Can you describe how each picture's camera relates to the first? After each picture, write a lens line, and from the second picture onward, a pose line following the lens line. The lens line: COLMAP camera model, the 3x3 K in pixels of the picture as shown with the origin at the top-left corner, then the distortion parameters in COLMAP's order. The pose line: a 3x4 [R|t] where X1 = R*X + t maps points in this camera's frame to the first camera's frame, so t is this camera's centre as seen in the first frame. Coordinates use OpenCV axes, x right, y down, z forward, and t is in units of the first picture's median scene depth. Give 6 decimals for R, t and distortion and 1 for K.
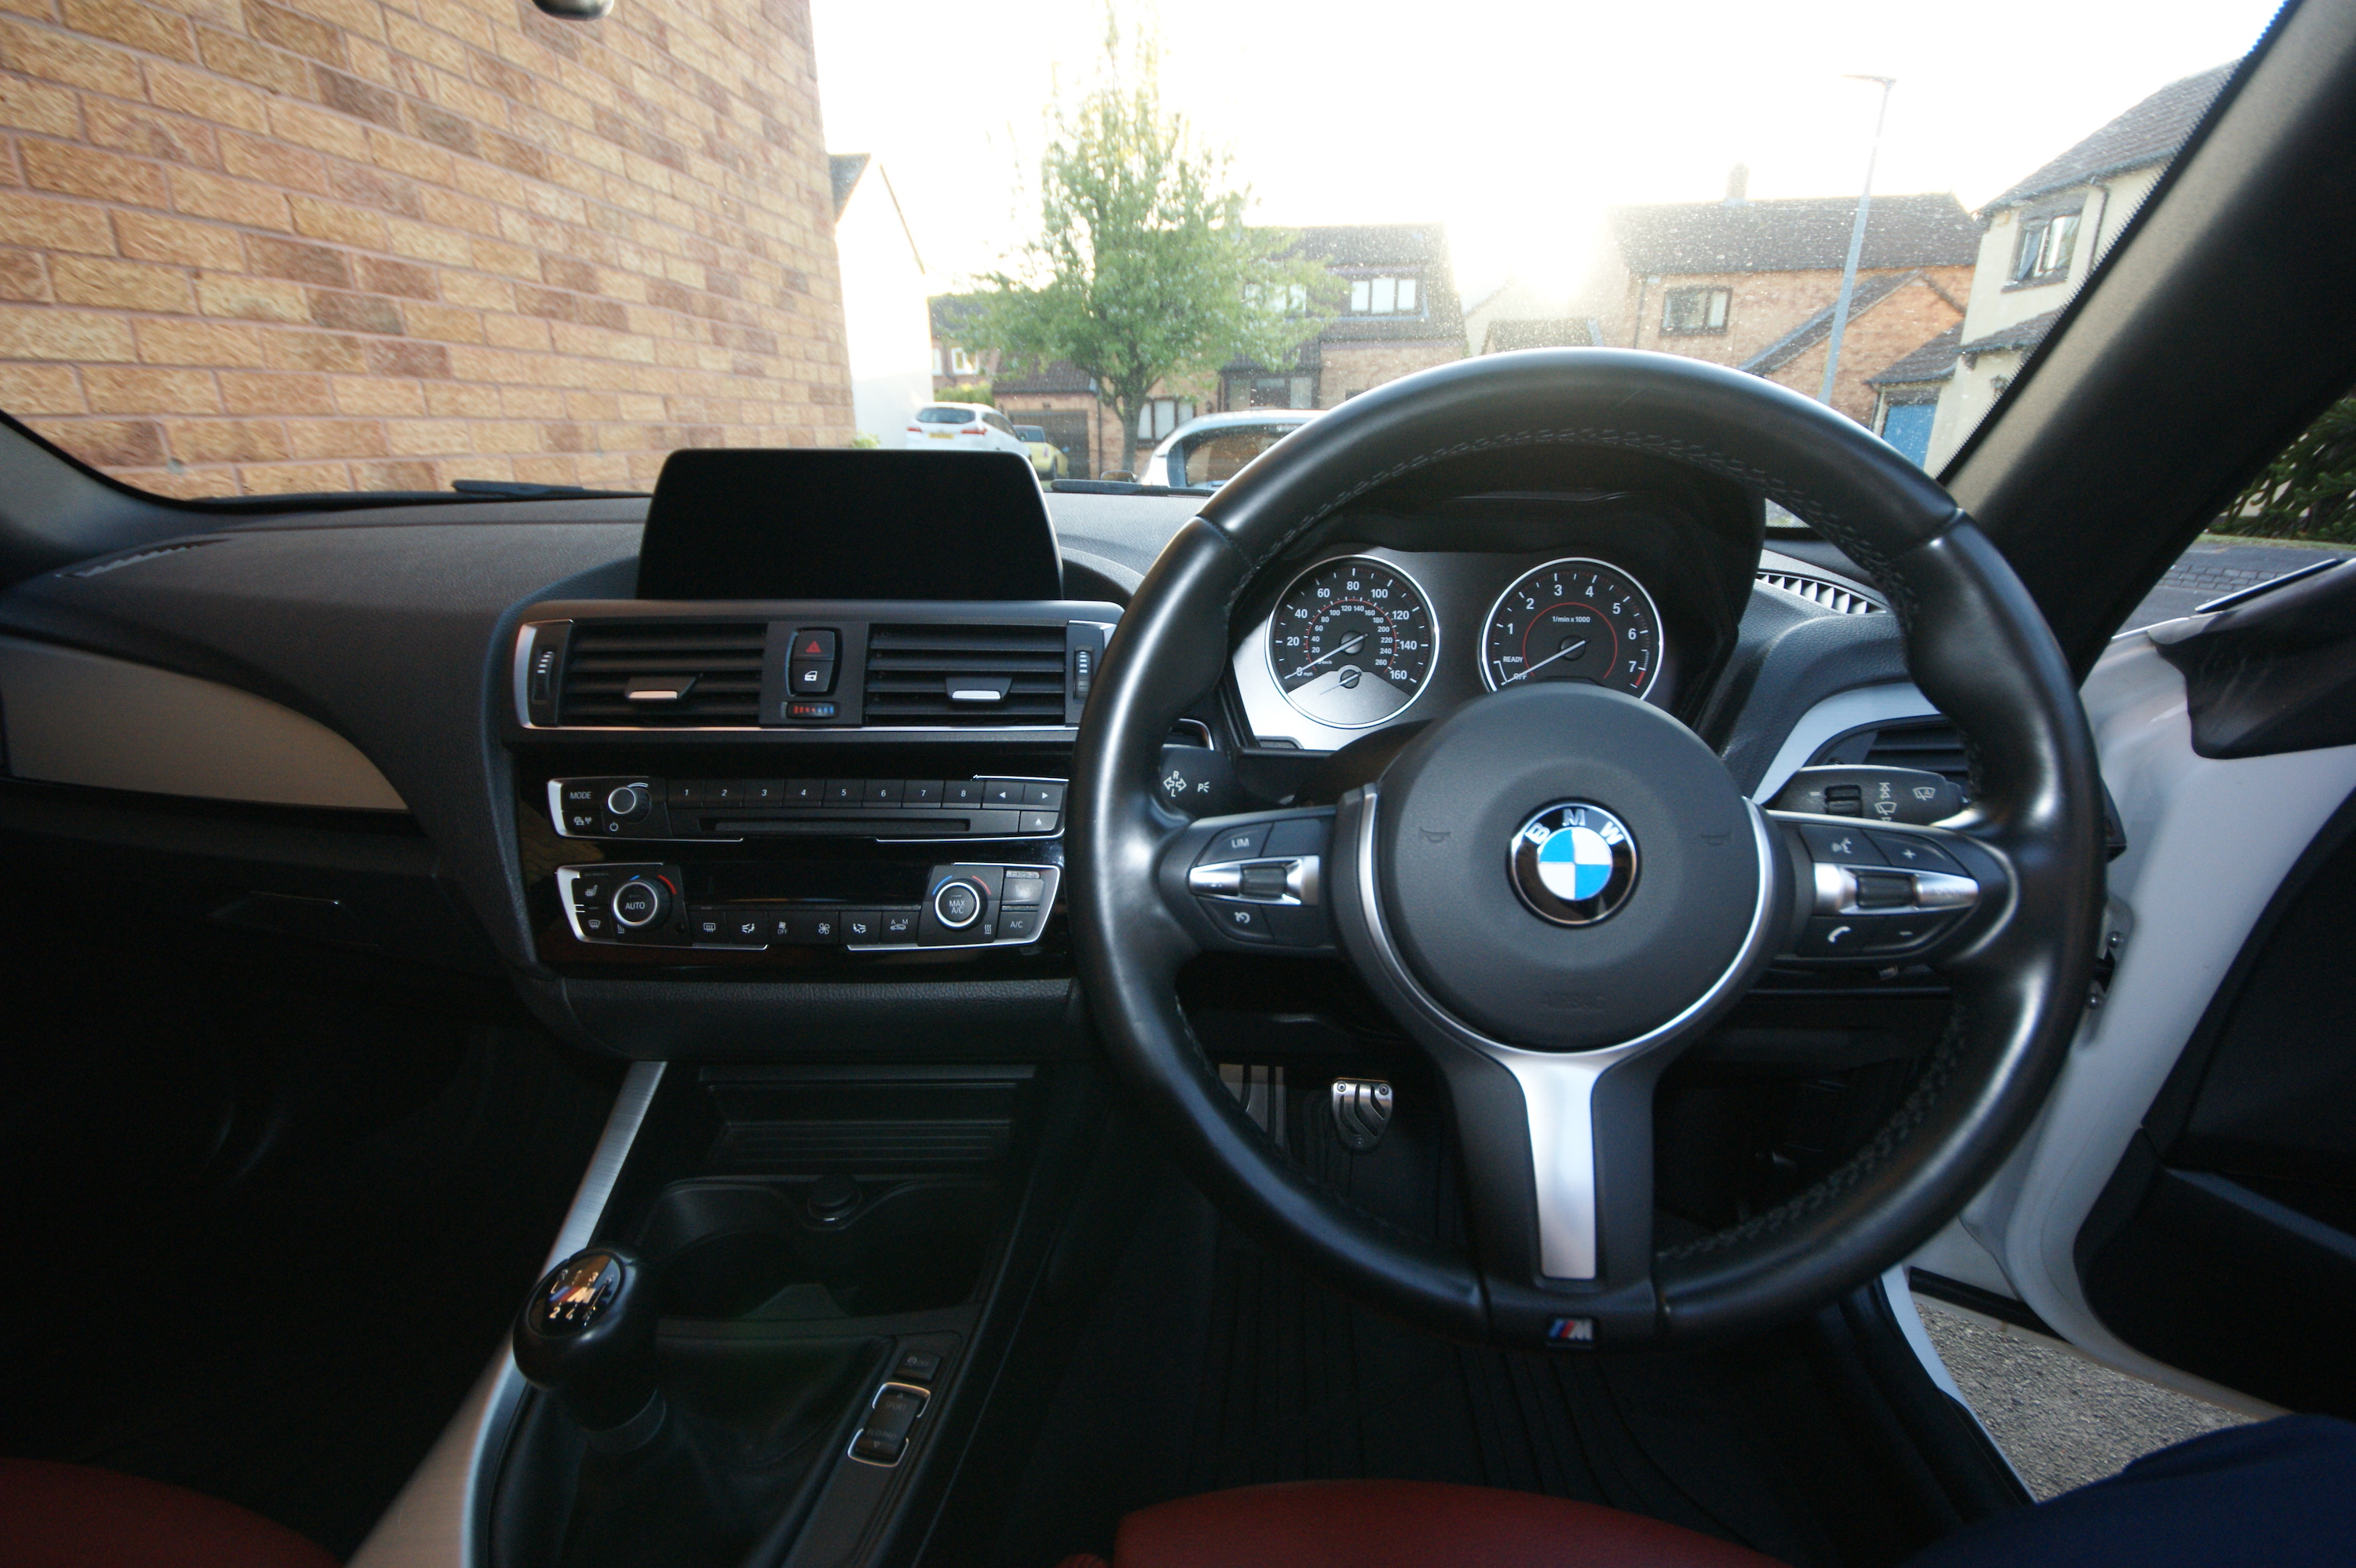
lens RADIAL K [[1009.4, 0, 1156.9], [0, 1009.4, 816.5], [0, 0, 1]] dist [0.011626, -0.015208]
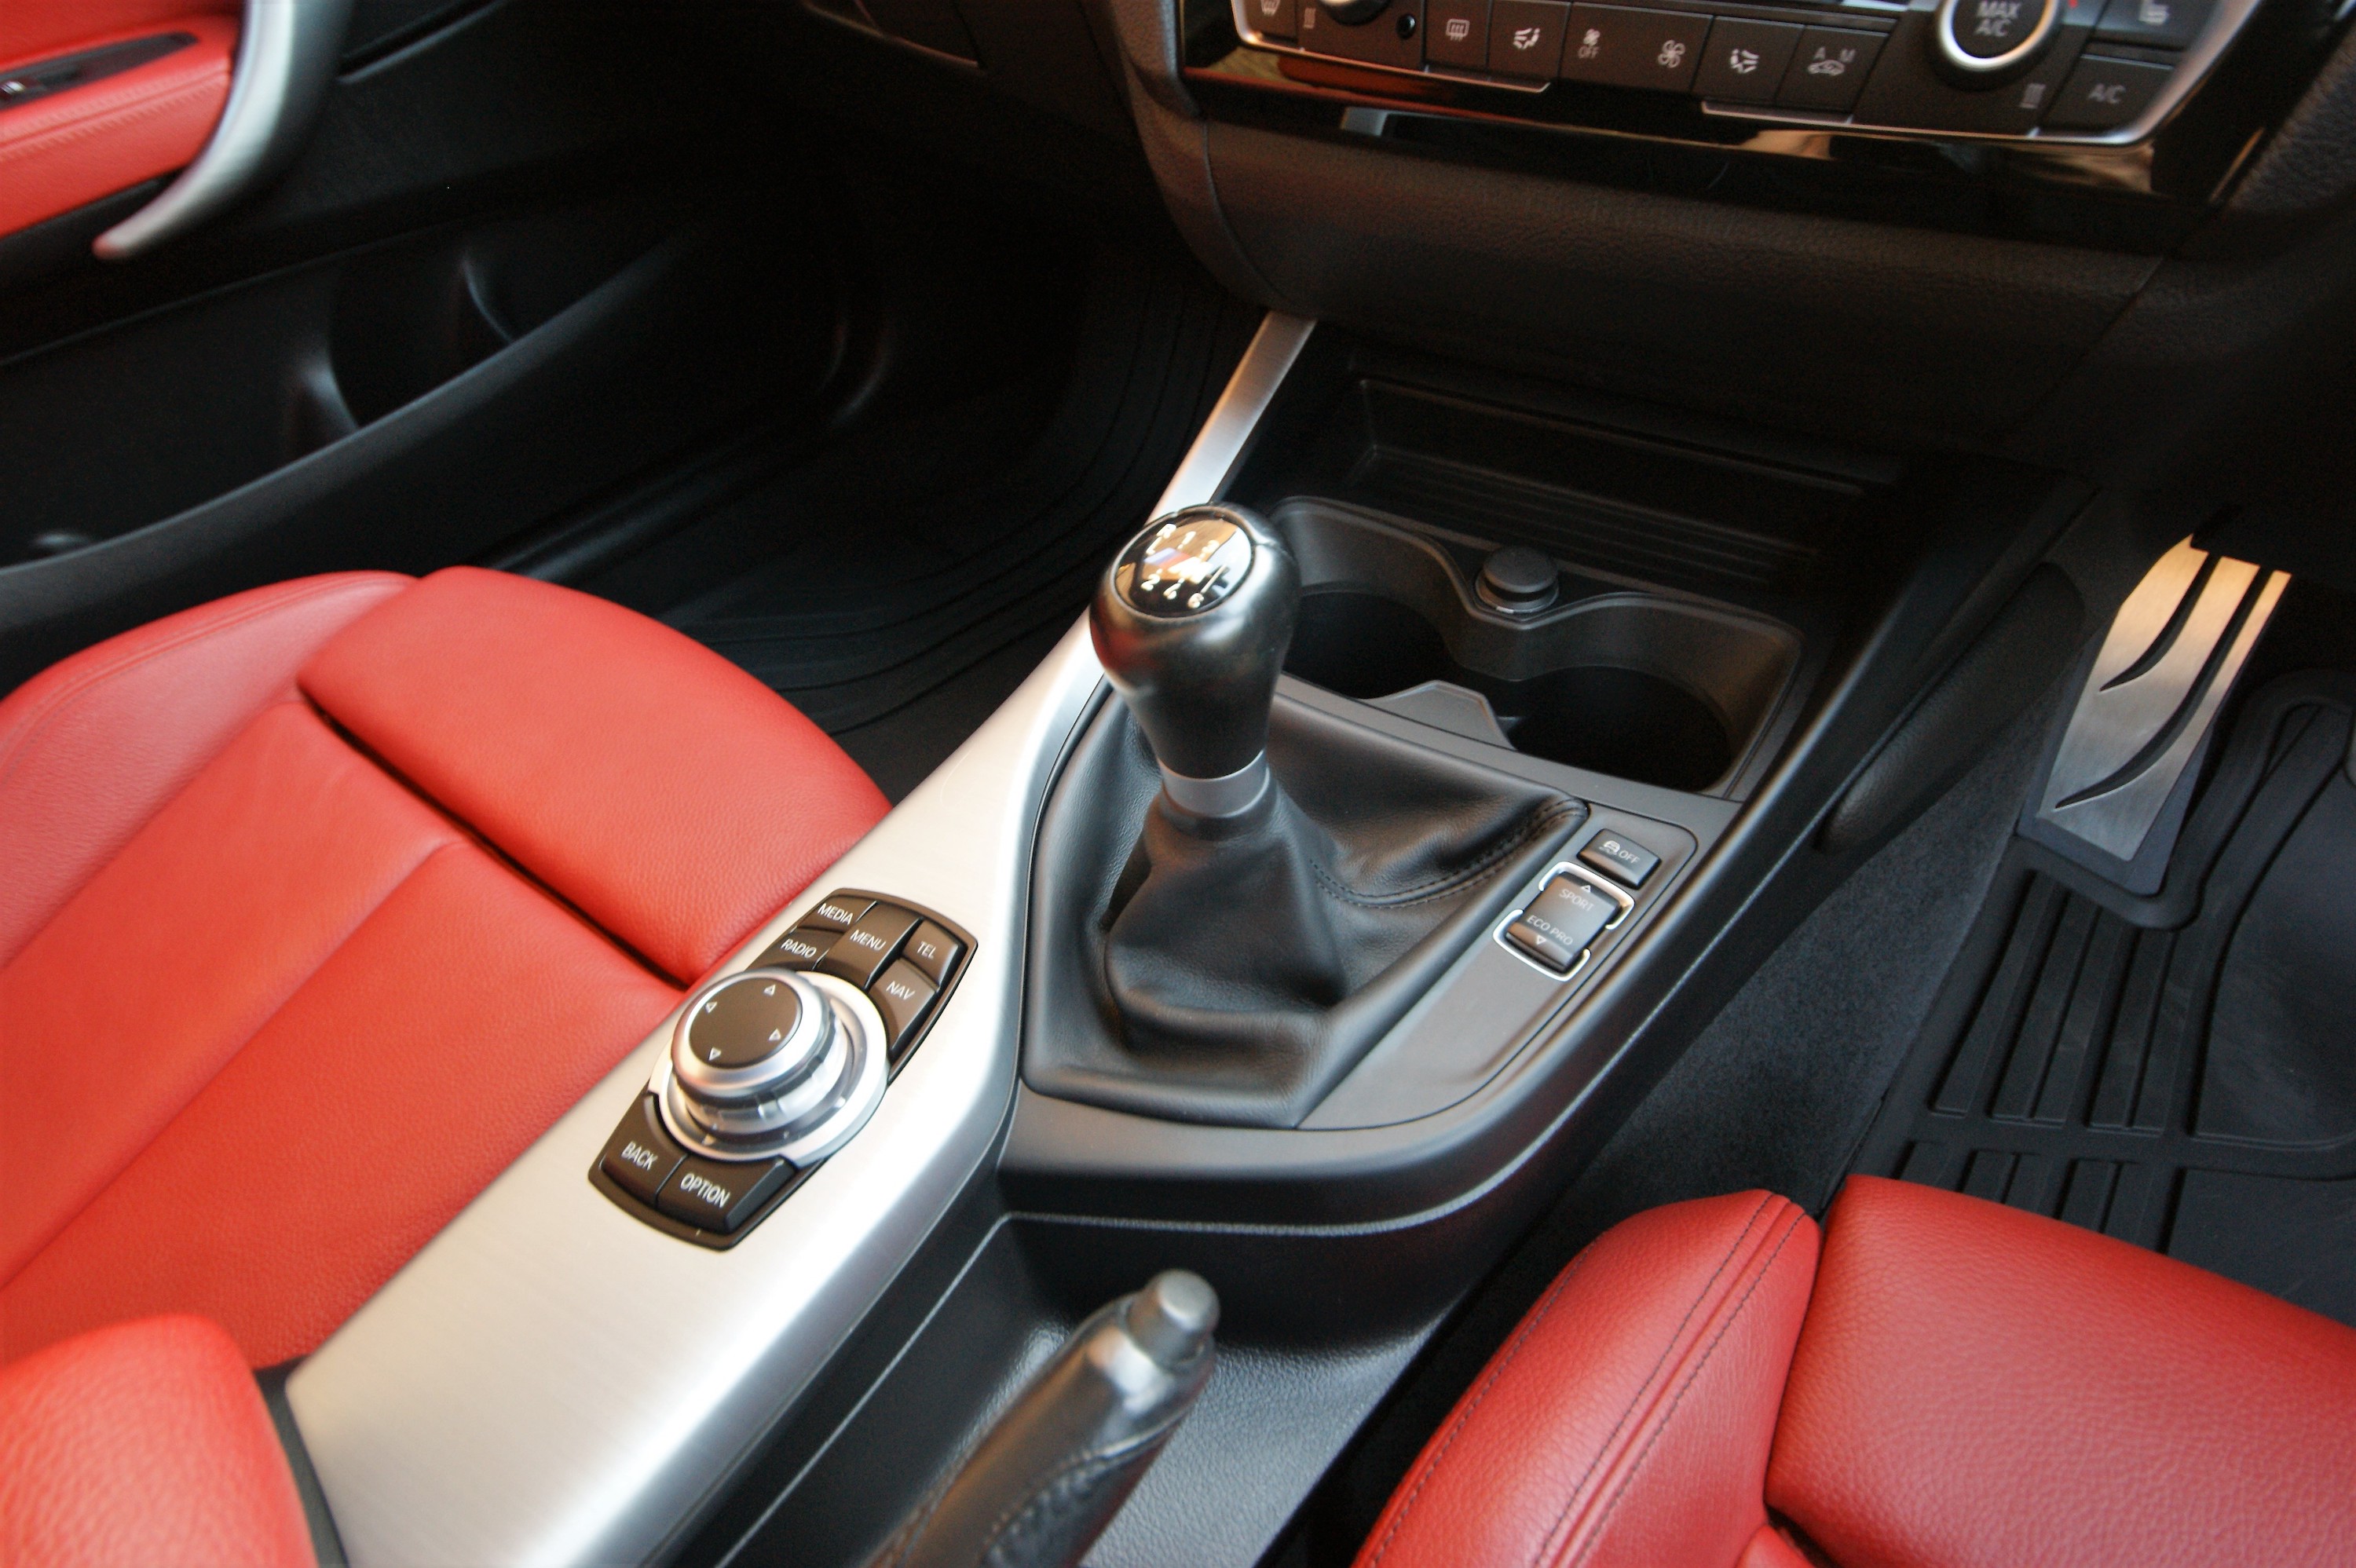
lens RADIAL K [[1212.6, 0, 1194.6], [0, 1212.6, 791.9], [0, 0, 1]] dist [0.001614, 0.000594]
pose [[0.858501, 0.344445, -0.379913, -0.044439], [-0.138493, 0.869044, 0.474955, 0.044327], [0.493757, -0.355134, 0.793778, 0.068508]]
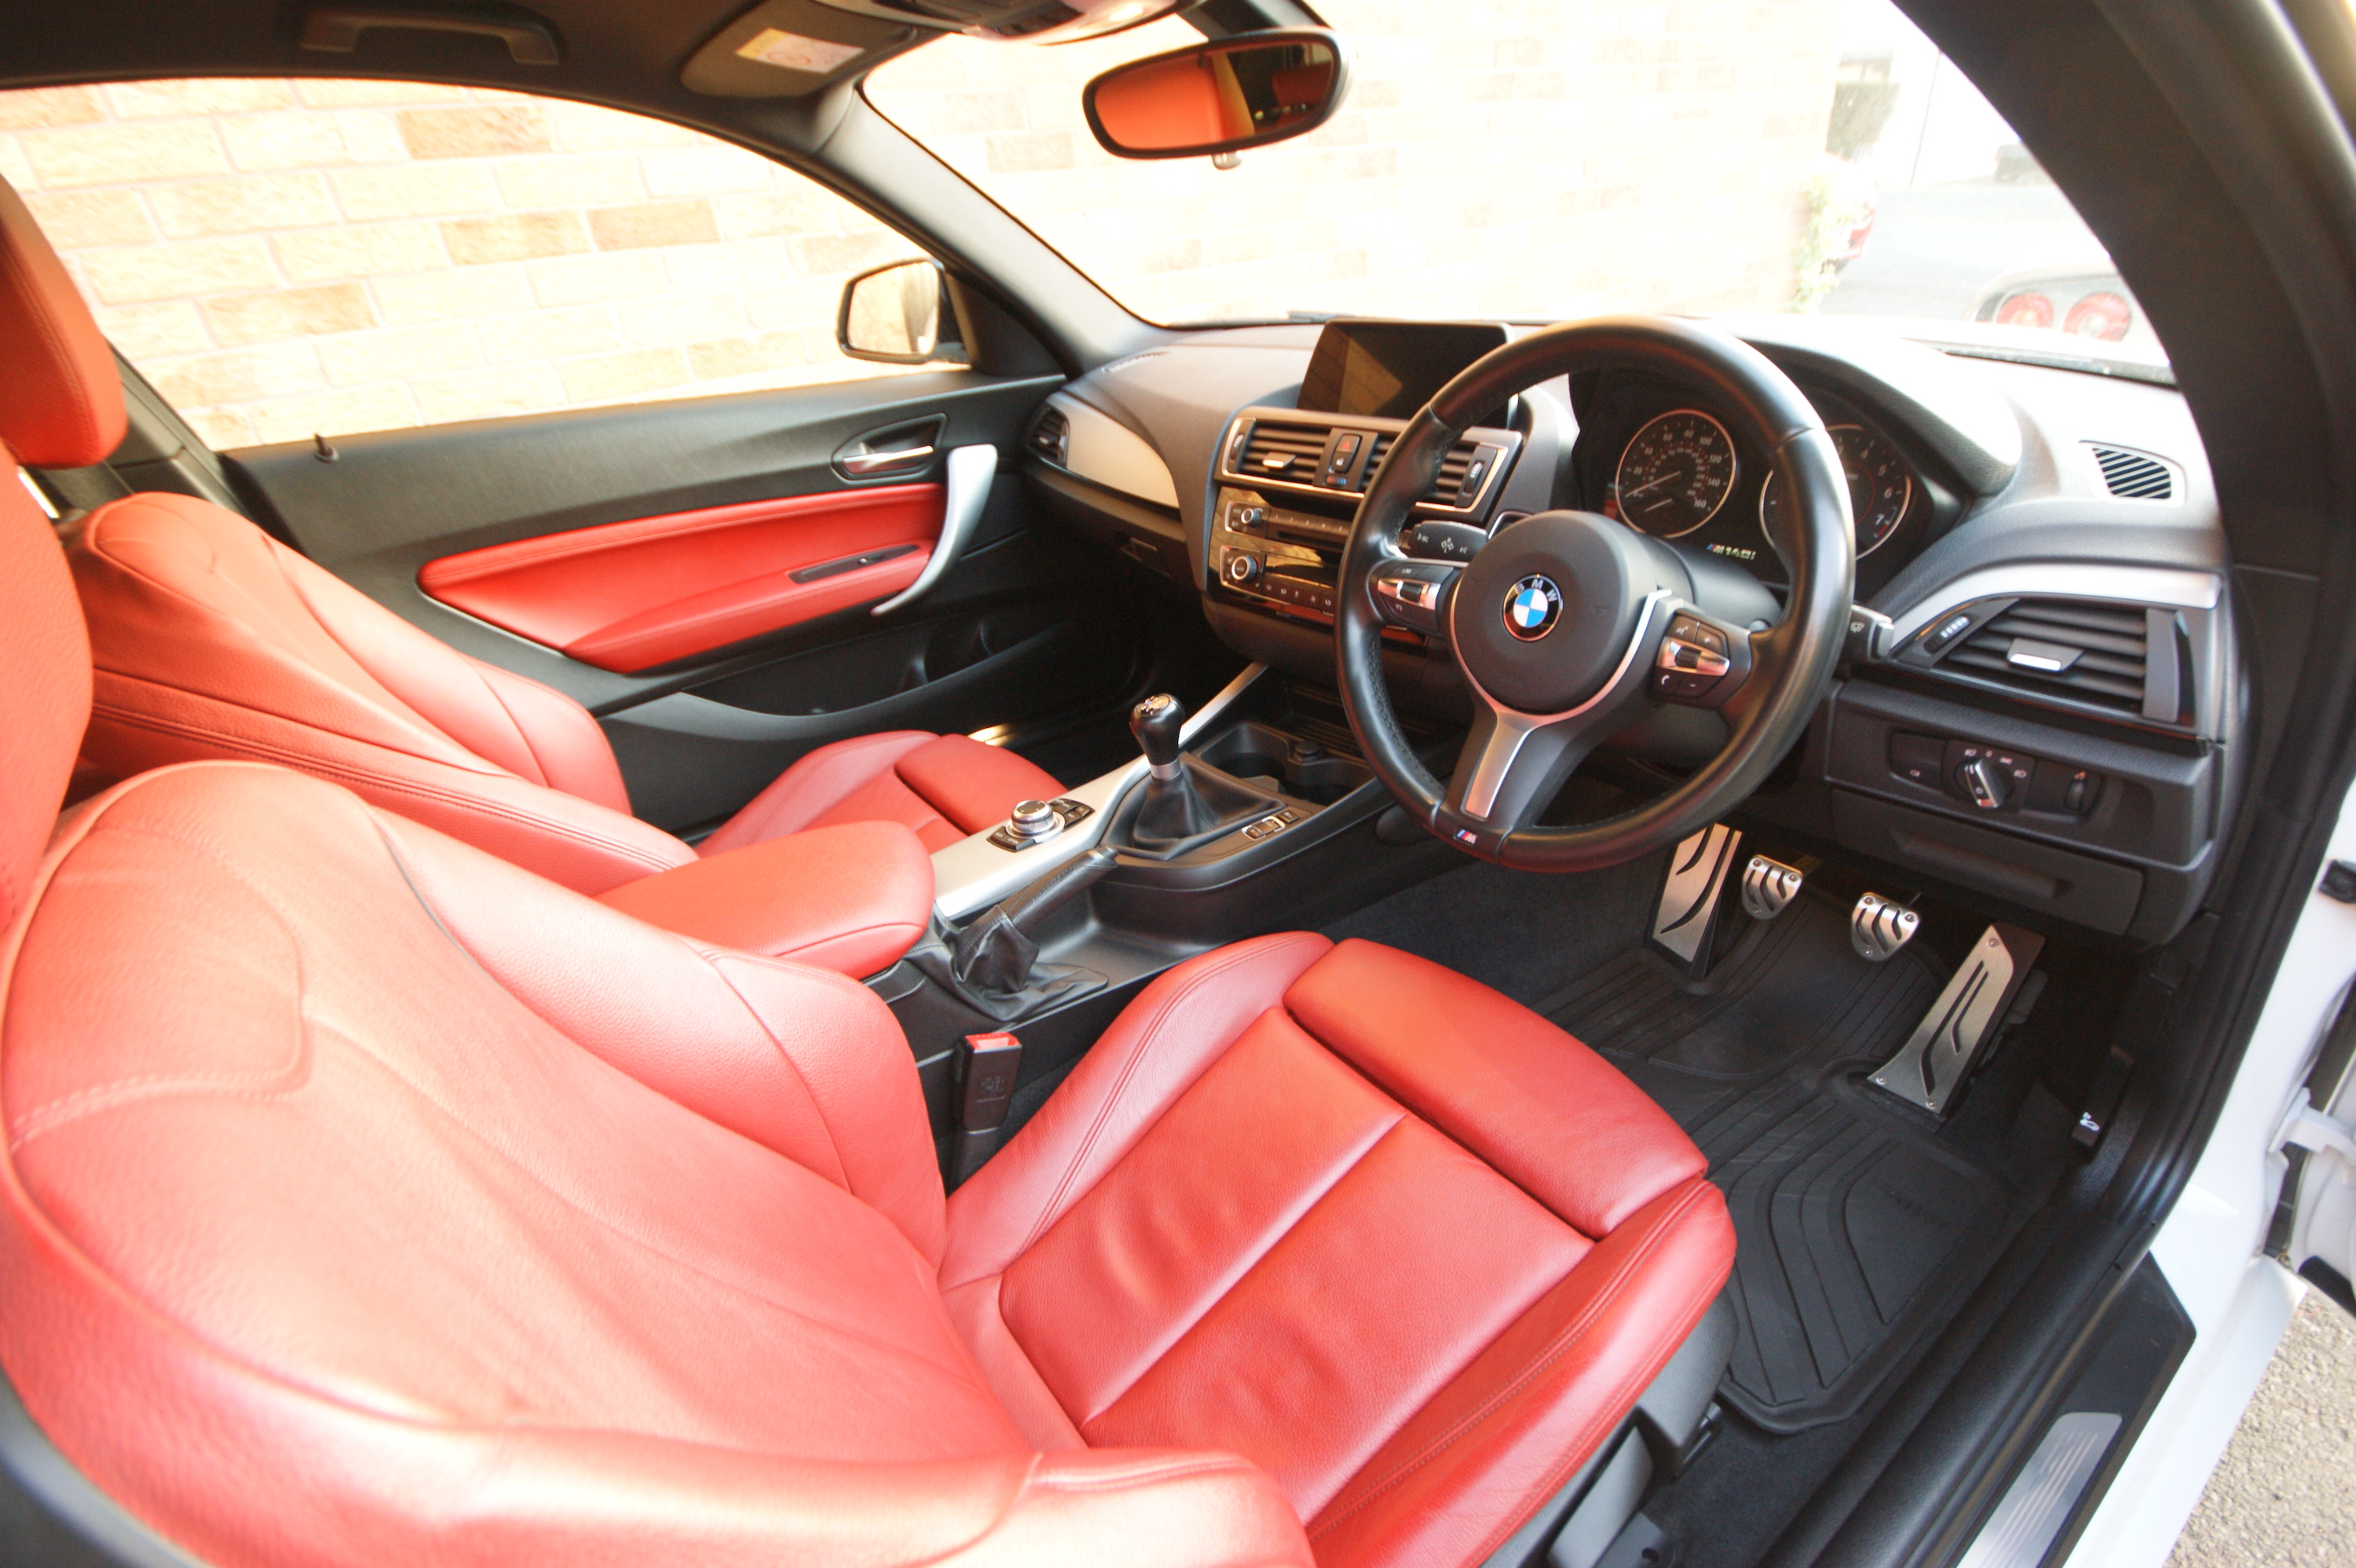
lens RADIAL K [[1050.6, 0, 1178.0], [0, 1050.6, 784.0], [0, 0, 1]] dist [0.000369, -0.000772]
pose [[0.679965, 0.308056, -0.665395, 0.235165], [-0.182296, 0.949995, 0.253529, -0.003266], [0.710223, -0.051092, 0.702120, -0.149358]]
